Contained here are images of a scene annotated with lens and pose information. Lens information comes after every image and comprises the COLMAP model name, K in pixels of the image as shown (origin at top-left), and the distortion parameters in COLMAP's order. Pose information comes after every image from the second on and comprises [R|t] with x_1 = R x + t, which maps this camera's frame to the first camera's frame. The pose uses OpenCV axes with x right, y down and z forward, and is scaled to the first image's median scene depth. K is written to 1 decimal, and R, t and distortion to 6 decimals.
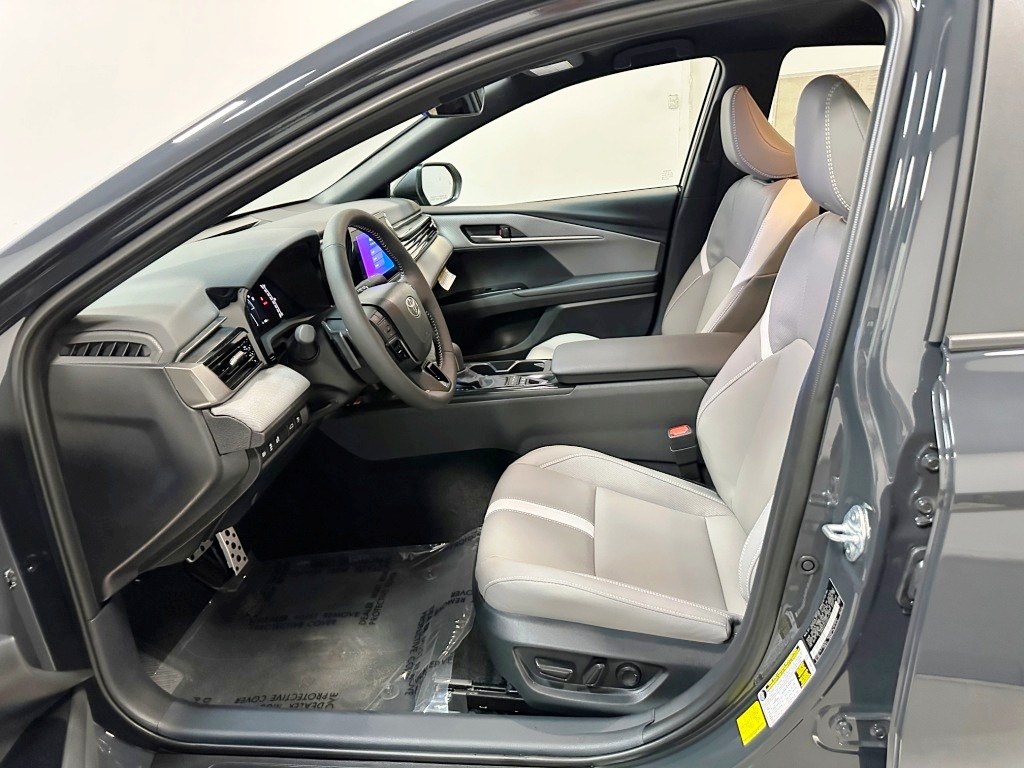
lens RADIAL K [[683.4, 0, 514.2], [0, 683.4, 381.1], [0, 0, 1]] dist [0.059721, -0.000235]
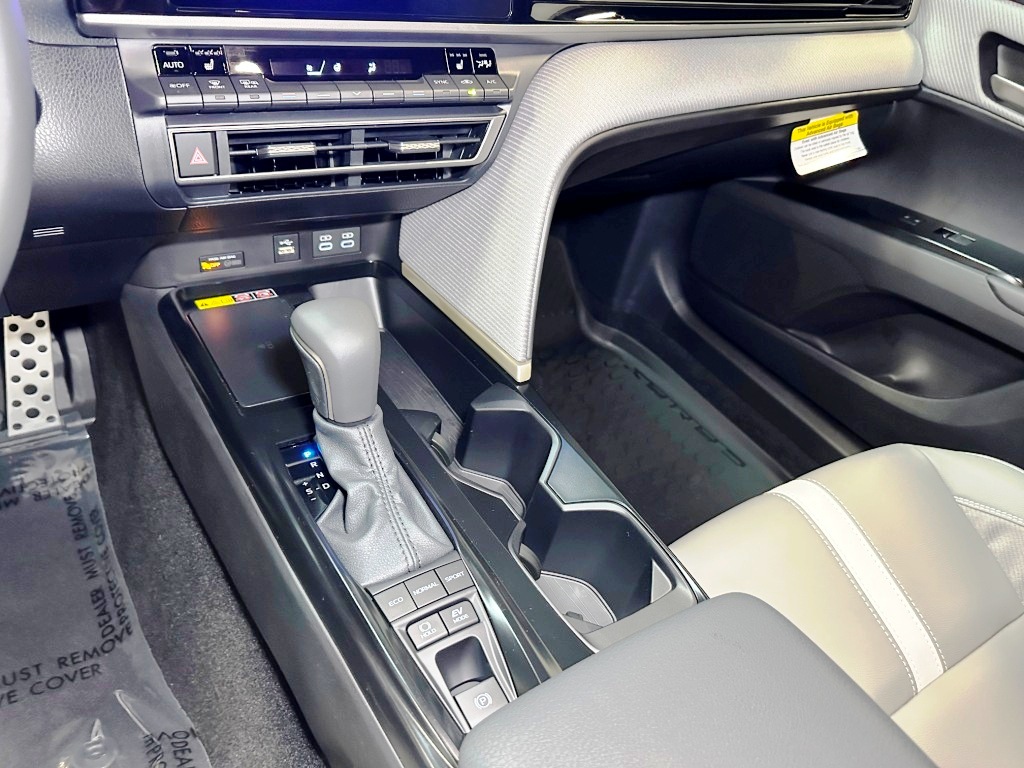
lens RADIAL K [[719.6, 0, 512.0], [0, 719.6, 384.0], [0, 0, 1]] dist [0.021054, -0.031185]
pose [[0.600171, 0.630270, -0.492498, 0.095126], [-0.475888, 0.776254, 0.413474, -0.176460], [0.642904, -0.013781, 0.765823, 0.801546]]
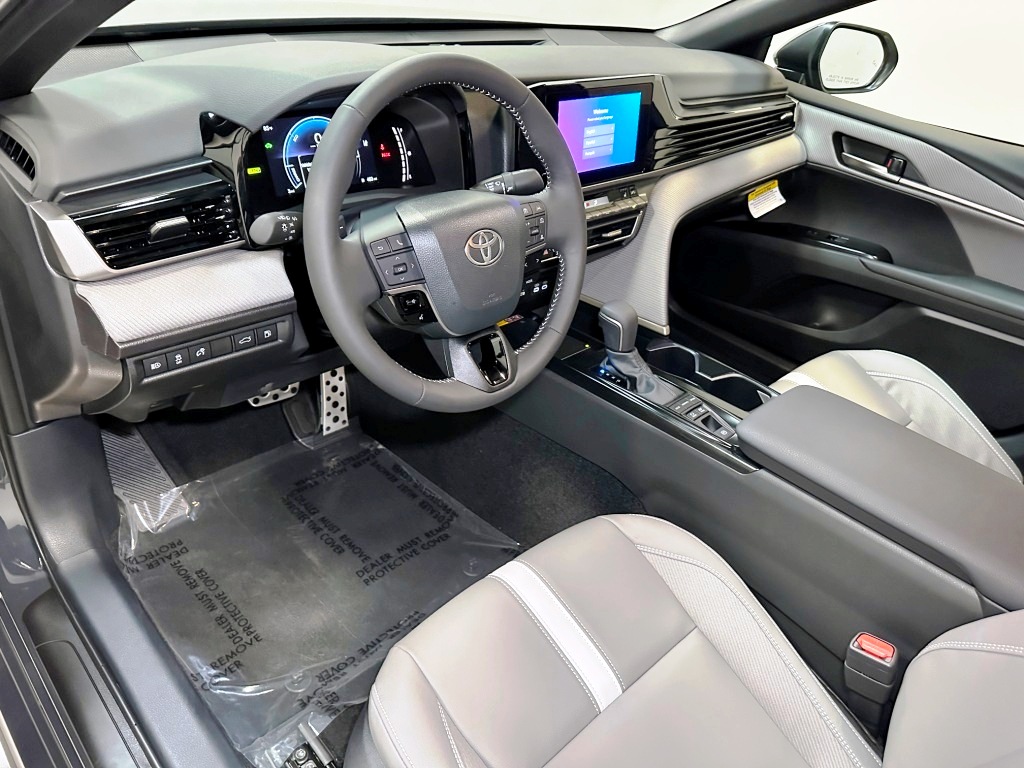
lens RADIAL K [[719.6, 0, 512.0], [0, 719.6, 384.0], [0, 0, 1]] dist [0.021054, -0.031185]
pose [[0.751450, 0.490653, -0.441115, 0.156787], [-0.387876, 0.869354, 0.306227, -0.153165], [0.533736, -0.059017, 0.843589, 0.340780]]
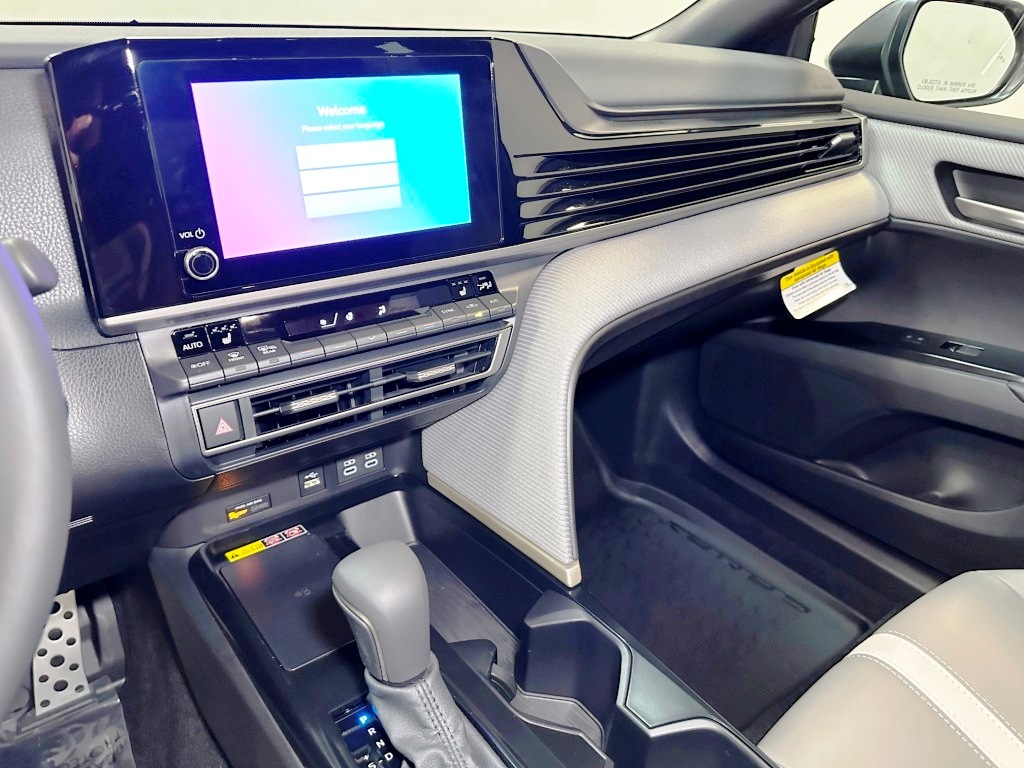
lens RADIAL K [[718.1, 0, 514.6], [0, 718.1, 378.0], [0, 0, 1]] dist [0.022445, -0.032542]
pose [[0.680251, 0.407288, -0.609405, 0.067657], [-0.332247, 0.912426, 0.238936, -0.194861], [0.653353, 0.039937, 0.755999, 0.799899]]
